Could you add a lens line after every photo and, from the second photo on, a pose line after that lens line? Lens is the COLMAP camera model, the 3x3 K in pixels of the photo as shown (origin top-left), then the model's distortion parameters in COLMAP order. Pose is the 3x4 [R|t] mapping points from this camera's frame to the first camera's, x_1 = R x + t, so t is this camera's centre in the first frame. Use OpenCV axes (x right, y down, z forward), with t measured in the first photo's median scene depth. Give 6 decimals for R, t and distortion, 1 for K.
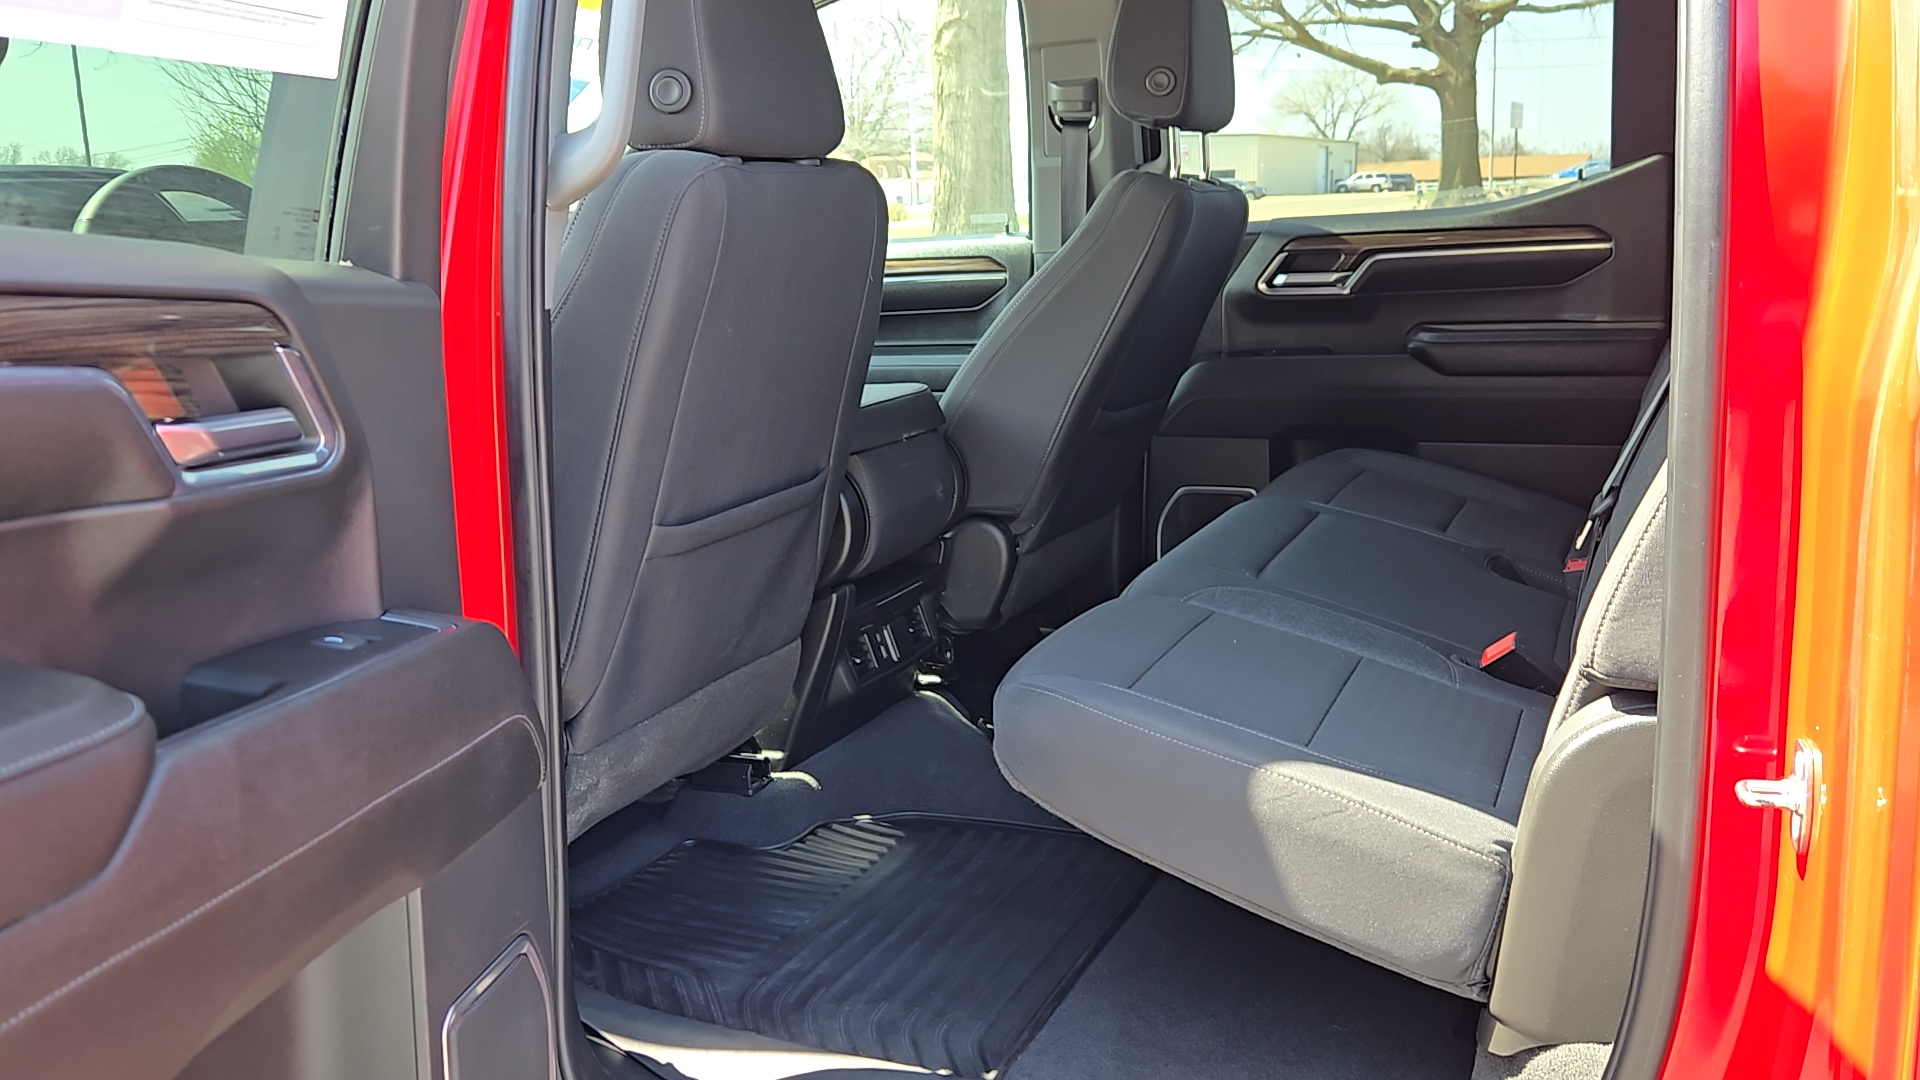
lens RADIAL K [[1603.2, 0, 965.2], [0, 1603.2, 540.7], [0, 0, 1]] dist [0.011594, -0.008123]
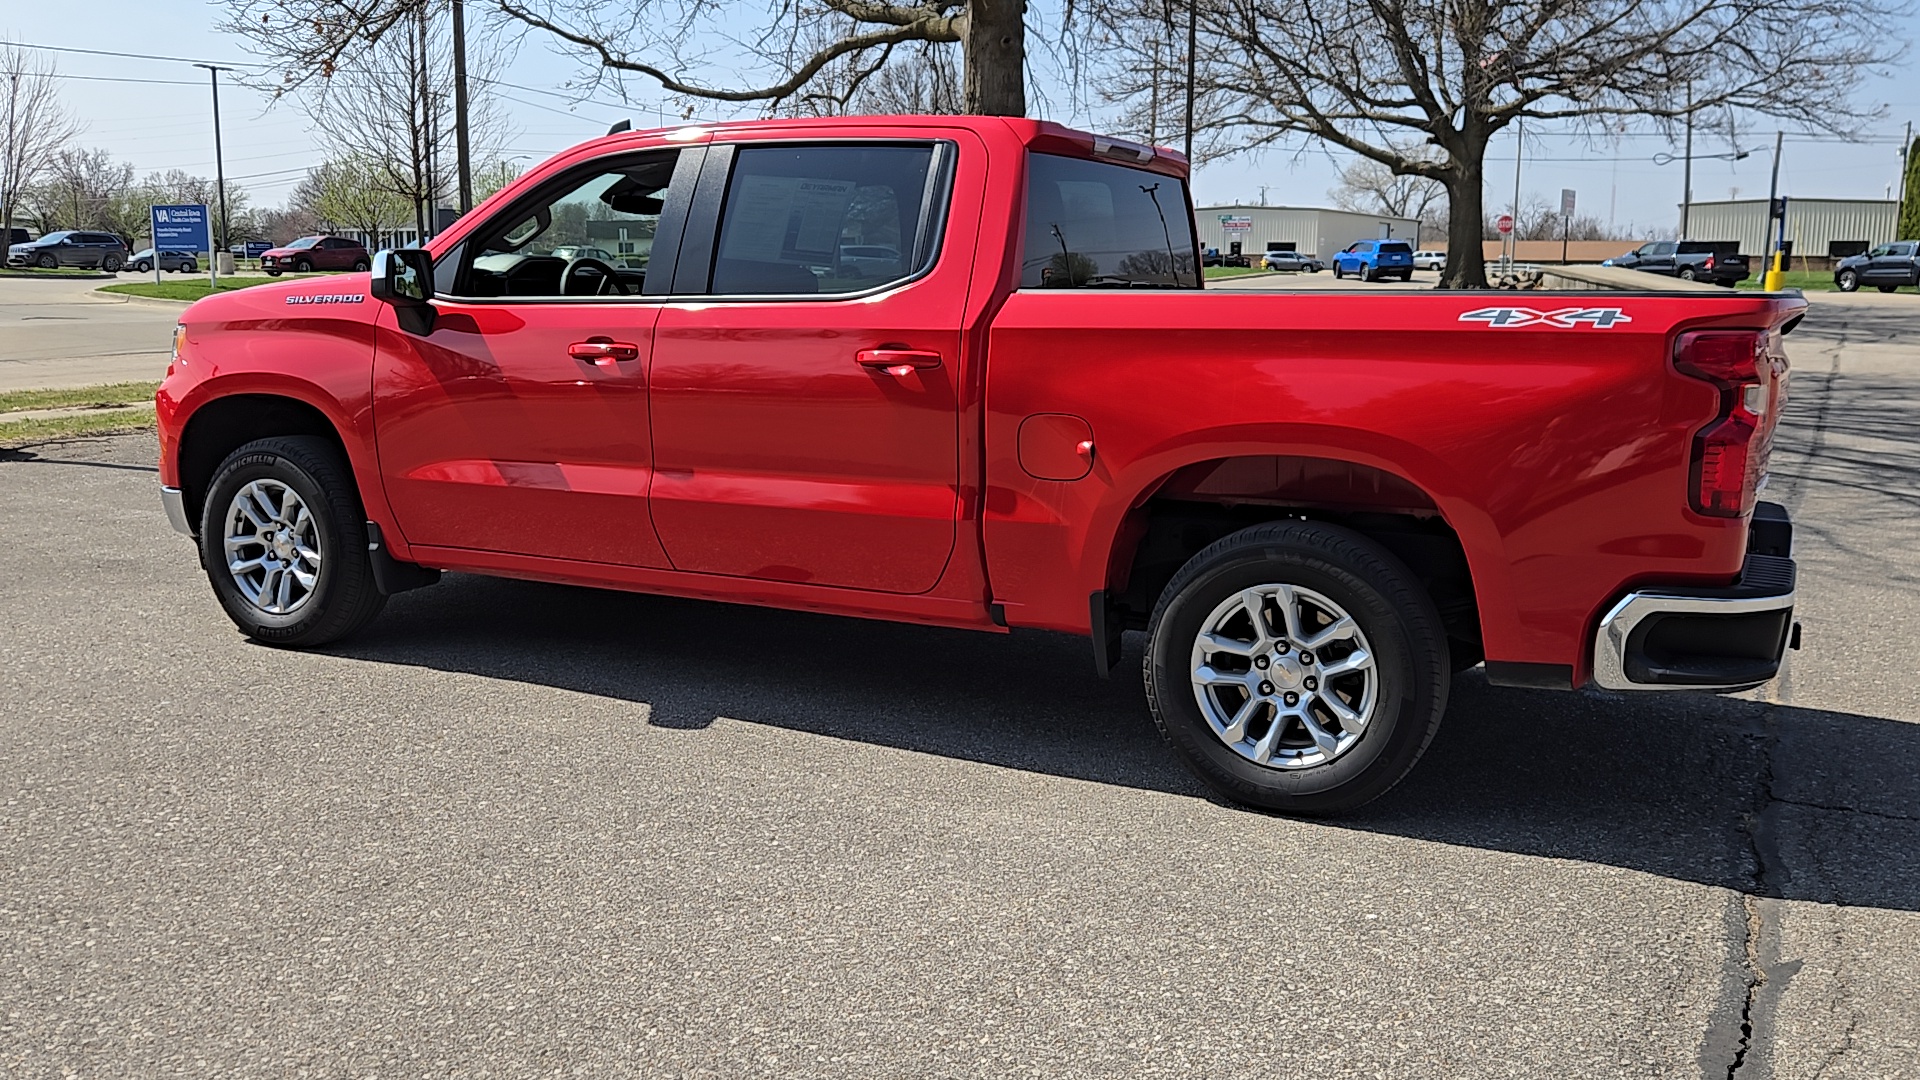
lens RADIAL K [[1603.2, 0, 948.9], [0, 1603.2, 547.6], [0, 0, 1]] dist [0.011594, -0.008123]
pose [[0.997459, 0.053482, -0.047069, 0.017647], [-0.054874, 0.998078, -0.028807, 0.019235], [0.045438, 0.031317, 0.998476, -0.104220]]
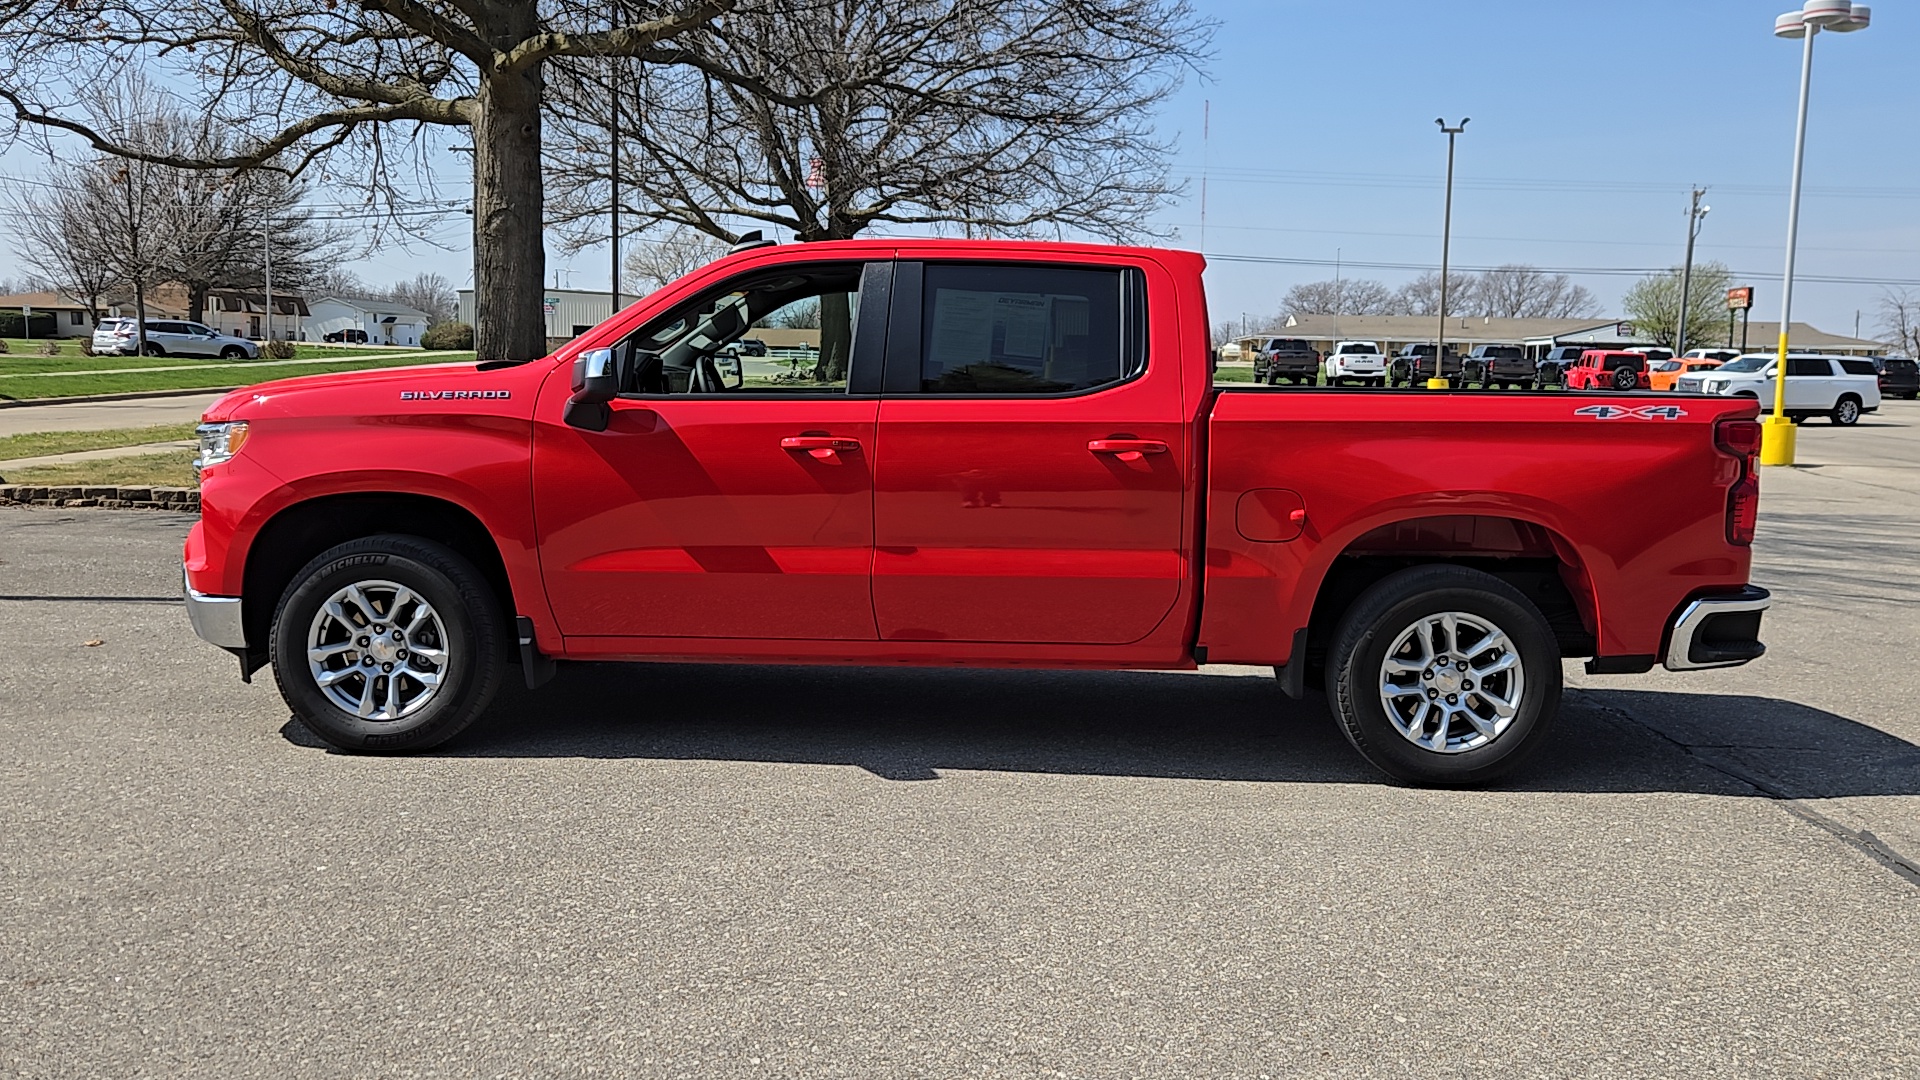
lens RADIAL K [[1603.2, 0, 955.2], [0, 1603.2, 546.5], [0, 0, 1]] dist [0.011594, -0.008123]
pose [[0.922024, 0.010527, 0.386990, -0.066875], [0.024747, 0.995983, -0.086054, 0.022953], [-0.386341, 0.088921, 0.918060, -0.110550]]
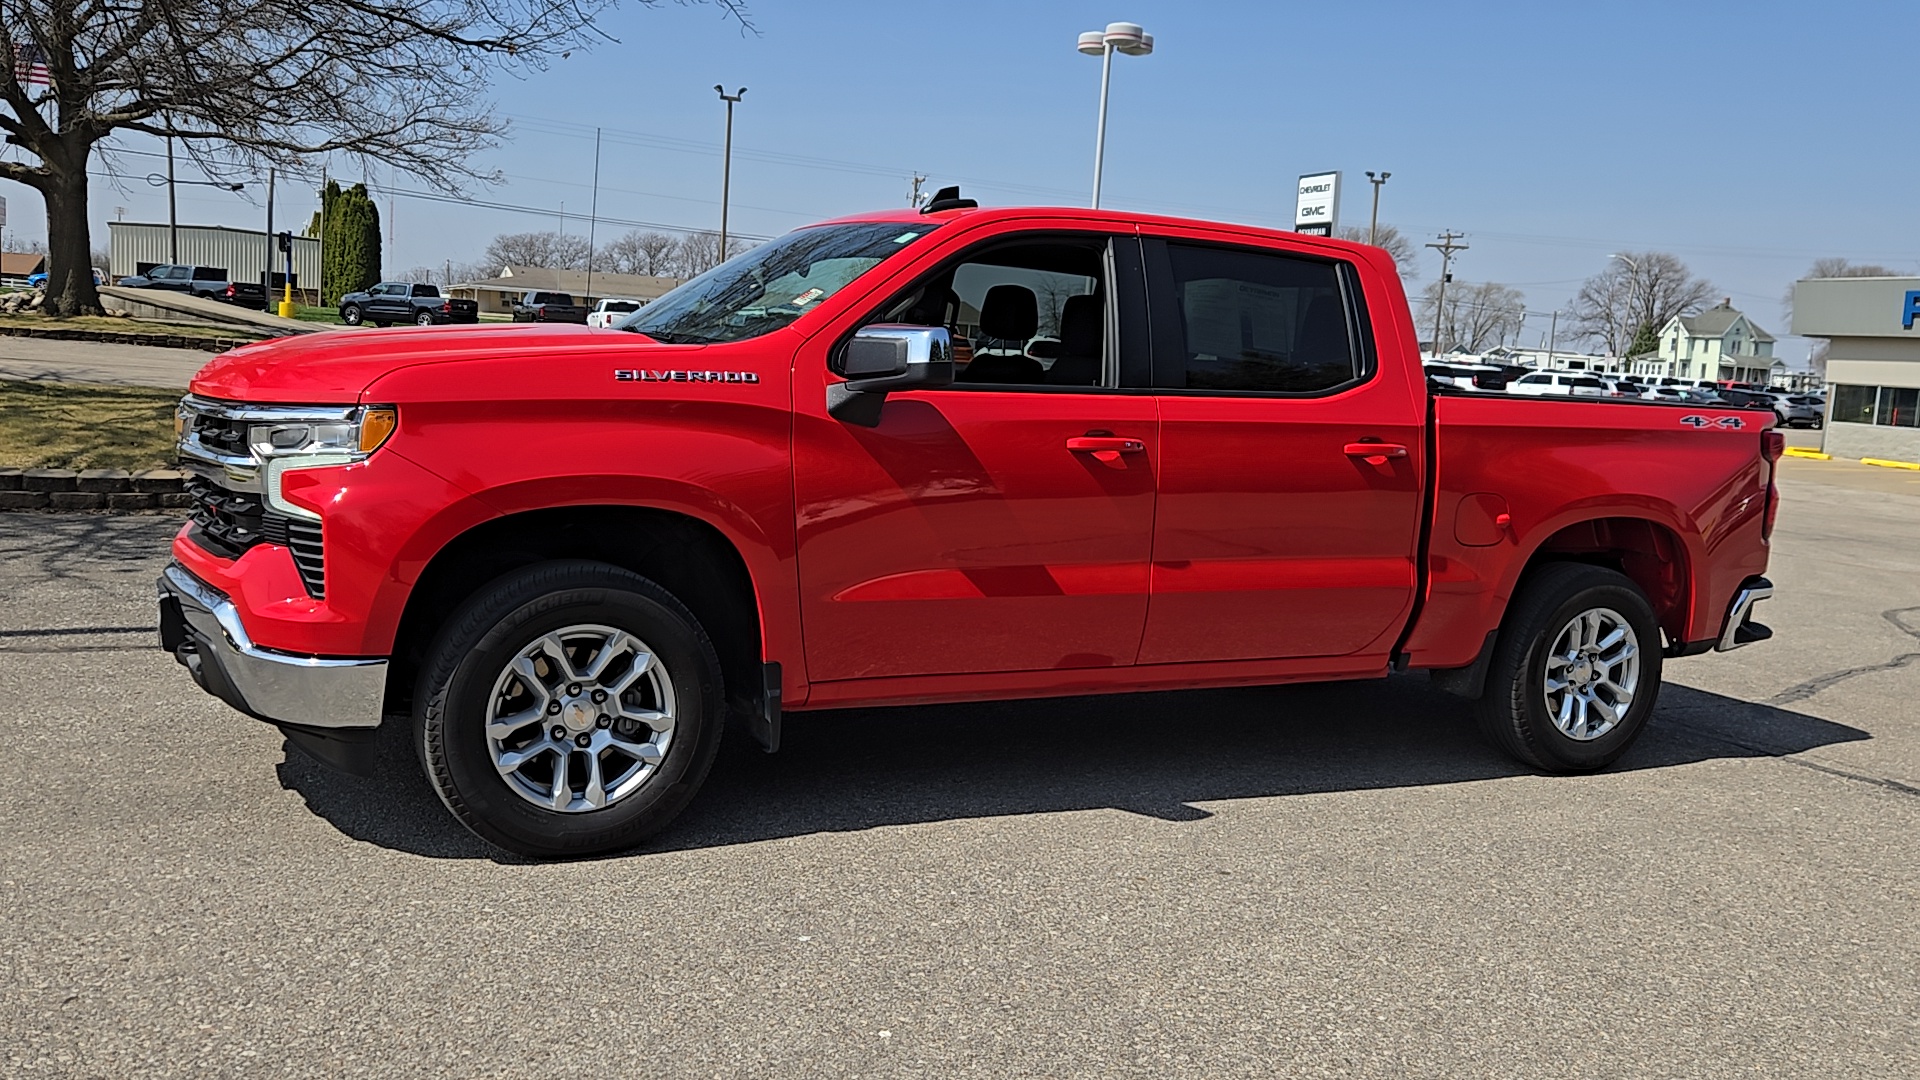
lens RADIAL K [[1603.2, 0, 960.3], [0, 1603.2, 540.7], [0, 0, 1]] dist [0.011594, -0.008123]
pose [[0.620272, -0.016104, 0.784222, -0.131195], [0.071990, 0.996738, -0.036472, 0.011642], [-0.781077, 0.079078, 0.619408, -0.038482]]
